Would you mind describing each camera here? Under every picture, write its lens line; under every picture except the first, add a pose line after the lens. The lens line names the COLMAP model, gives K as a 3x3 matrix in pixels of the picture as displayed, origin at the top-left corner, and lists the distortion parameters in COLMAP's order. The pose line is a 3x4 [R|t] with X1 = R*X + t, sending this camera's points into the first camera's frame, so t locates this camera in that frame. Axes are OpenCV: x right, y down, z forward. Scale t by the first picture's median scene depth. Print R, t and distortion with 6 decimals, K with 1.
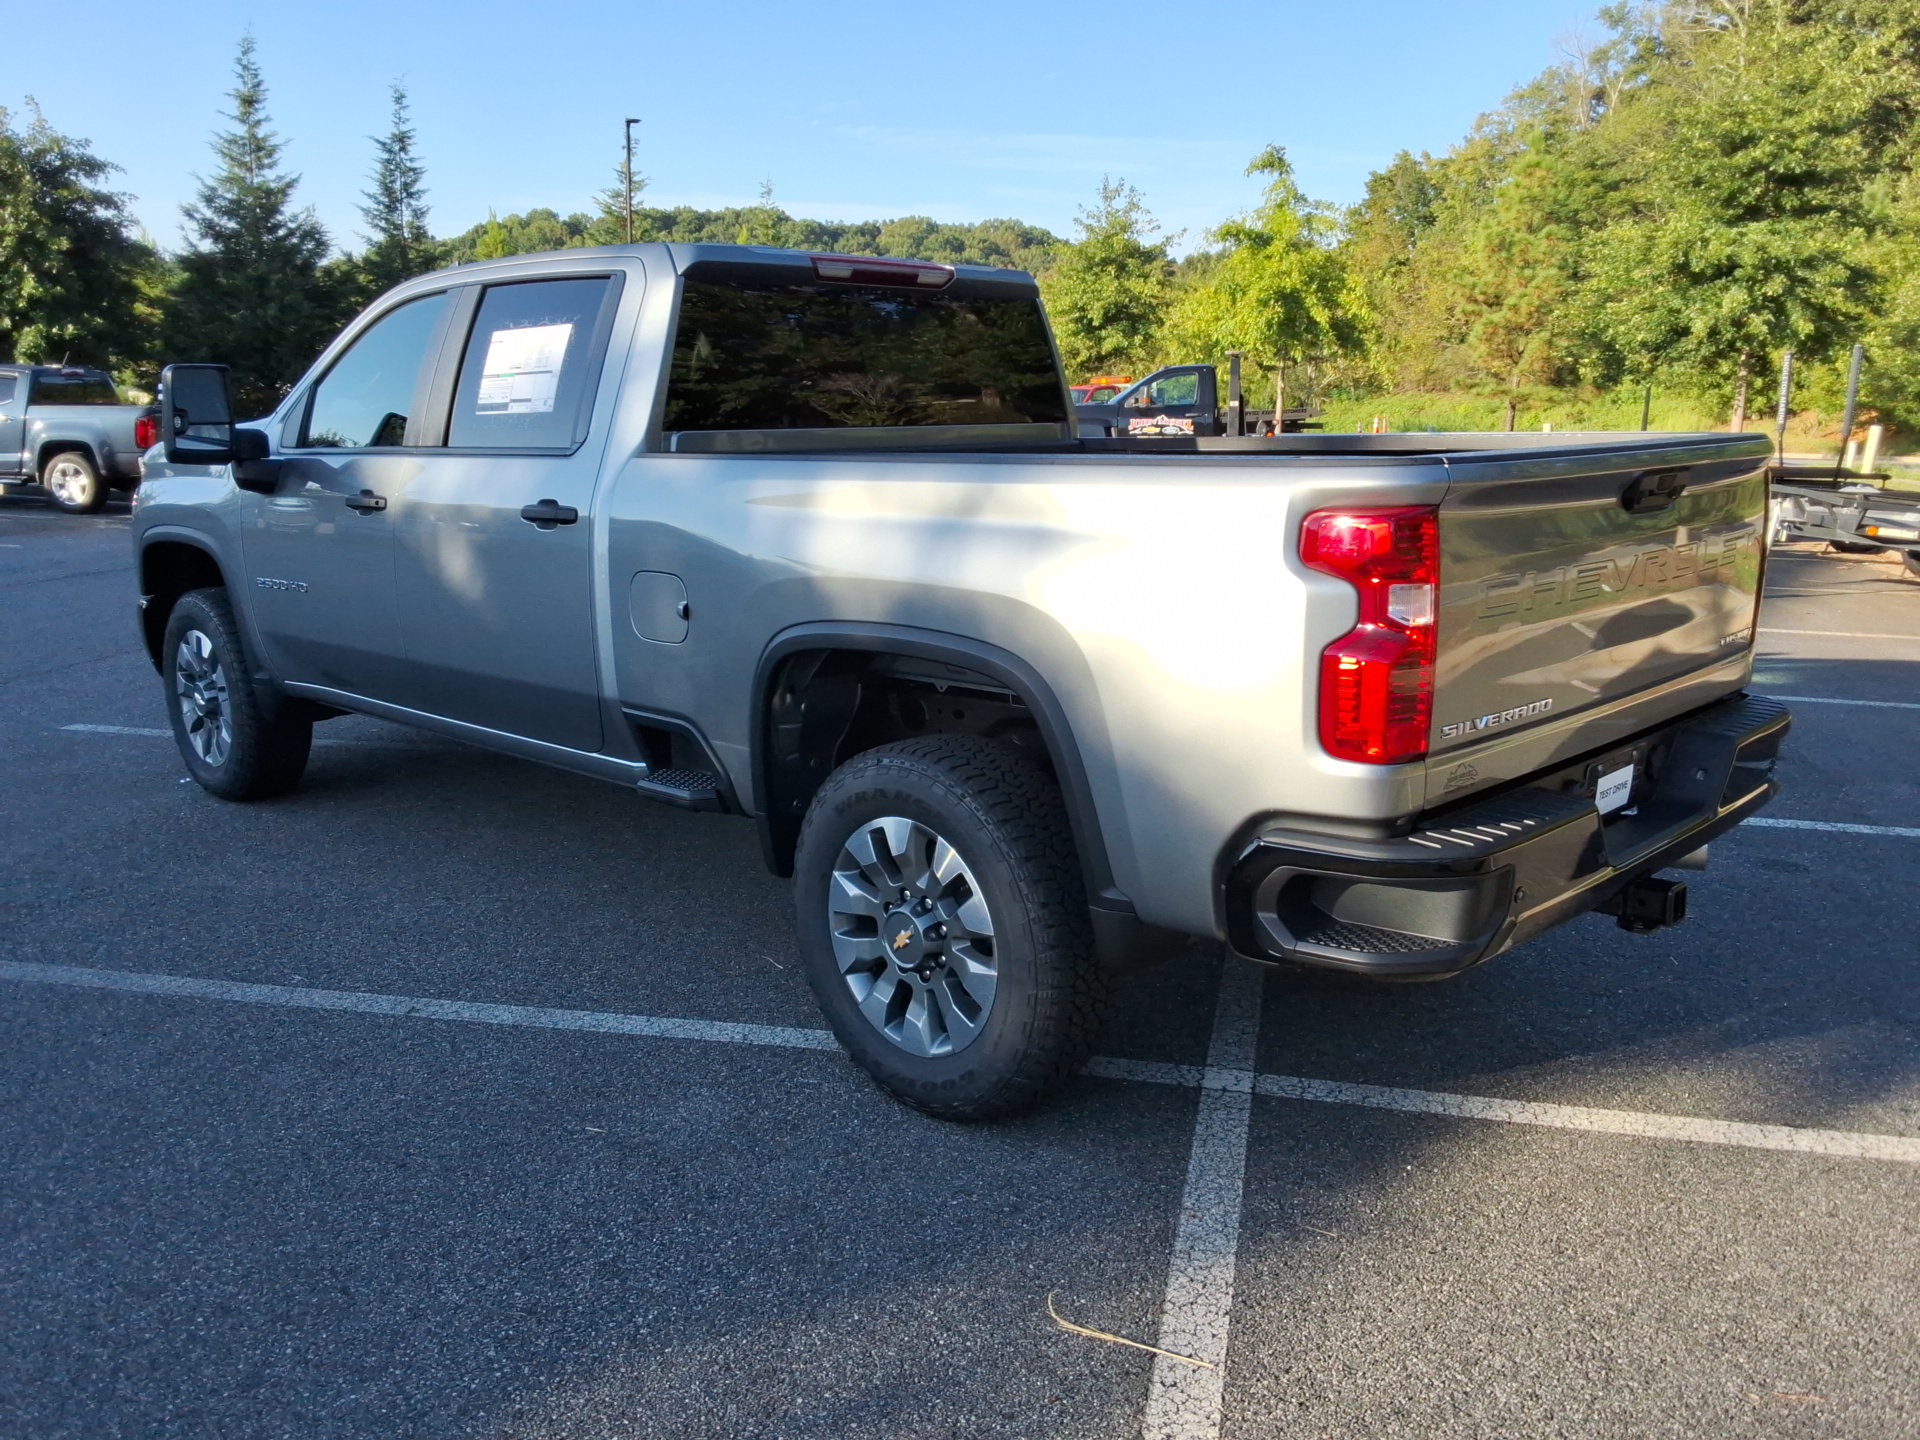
lens RADIAL K [[1536.0, 0, 983.2], [0, 1536.0, 715.0], [0, 0, 1]] dist [0.099220, -0.152858]
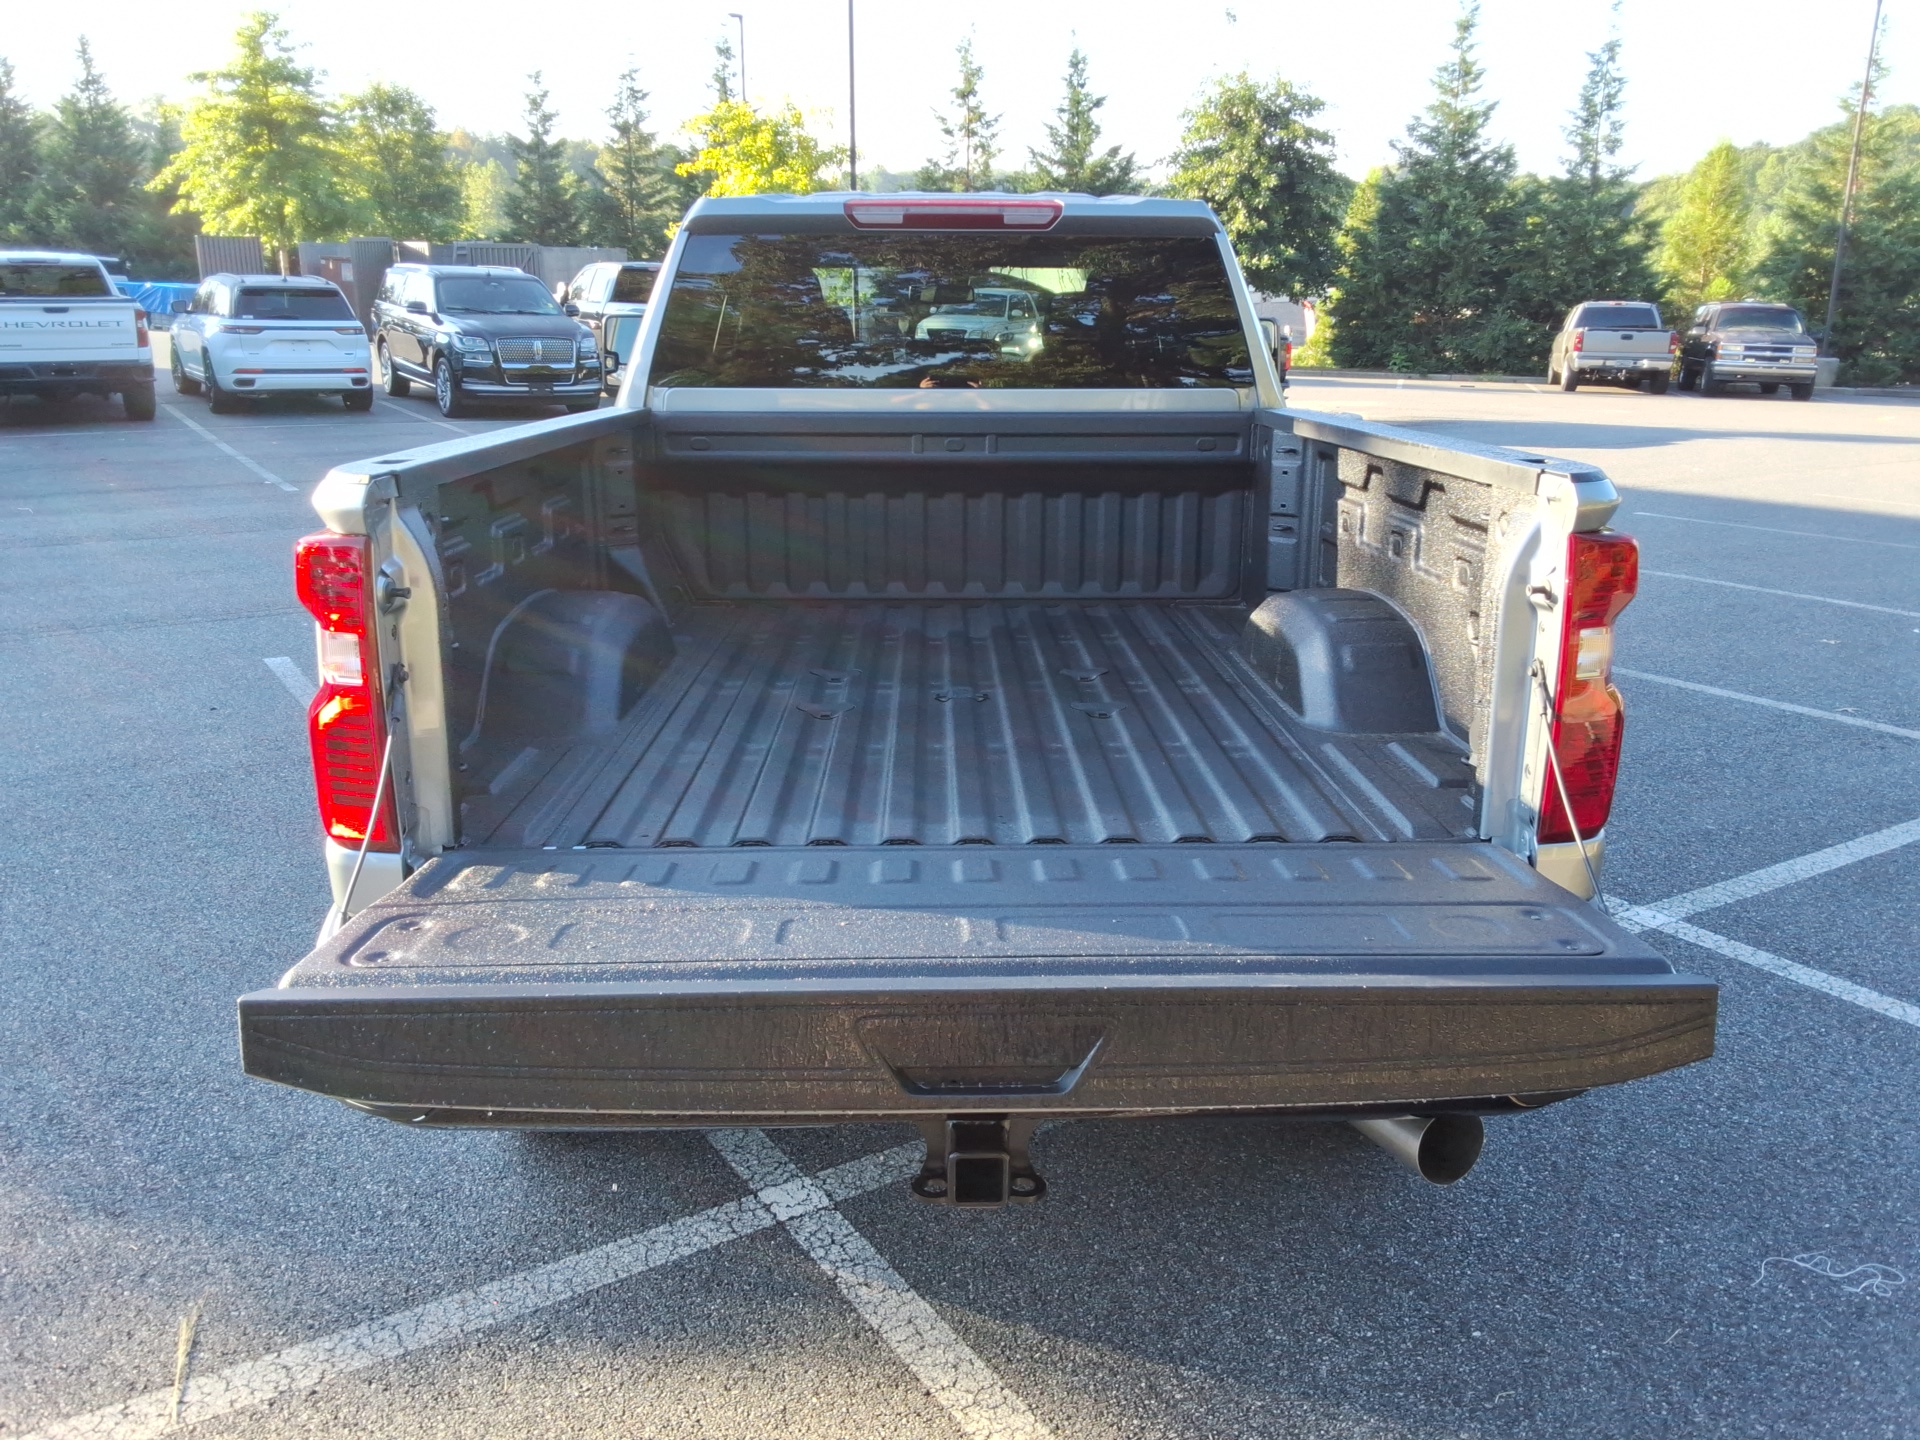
lens RADIAL K [[1536.0, 0, 970.0], [0, 1536.0, 723.4], [0, 0, 1]] dist [0.099220, -0.152858]
pose [[0.708910, 0.184093, -0.680849, 0.079588], [-0.146952, 0.982702, 0.112702, -0.013184], [0.689820, 0.020157, 0.723700, 0.048384]]
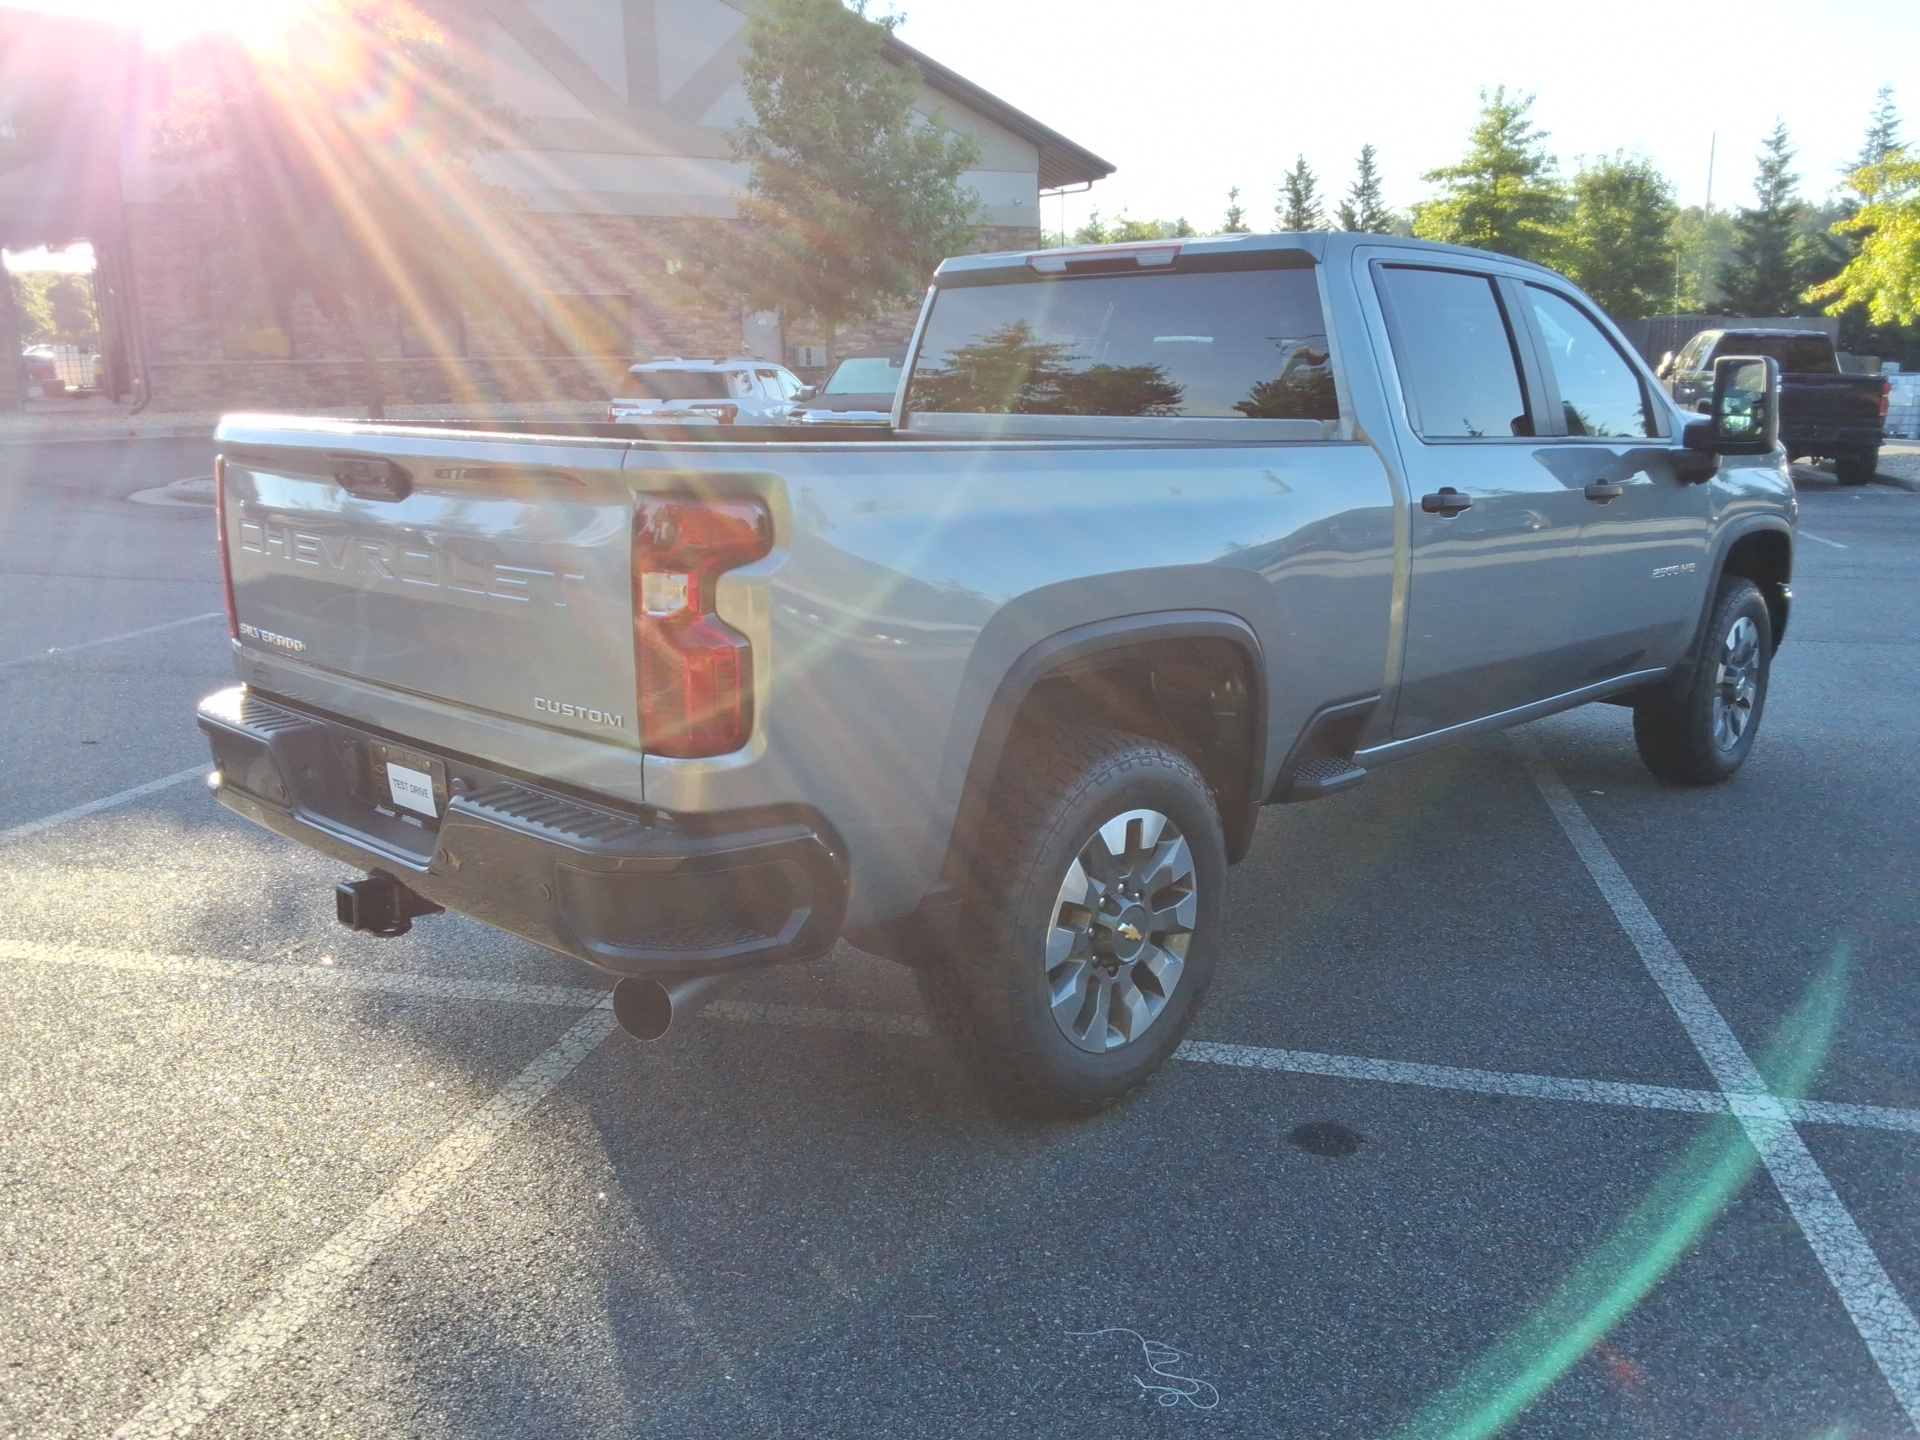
lens RADIAL K [[1536.0, 0, 943.7], [0, 1536.0, 713.9], [0, 0, 1]] dist [0.099220, -0.152858]
pose [[0.002276, 0.207675, -0.978195, 0.127409], [-0.208023, 0.956897, 0.202669, -0.024779], [0.978121, 0.203026, 0.045379, 0.120534]]
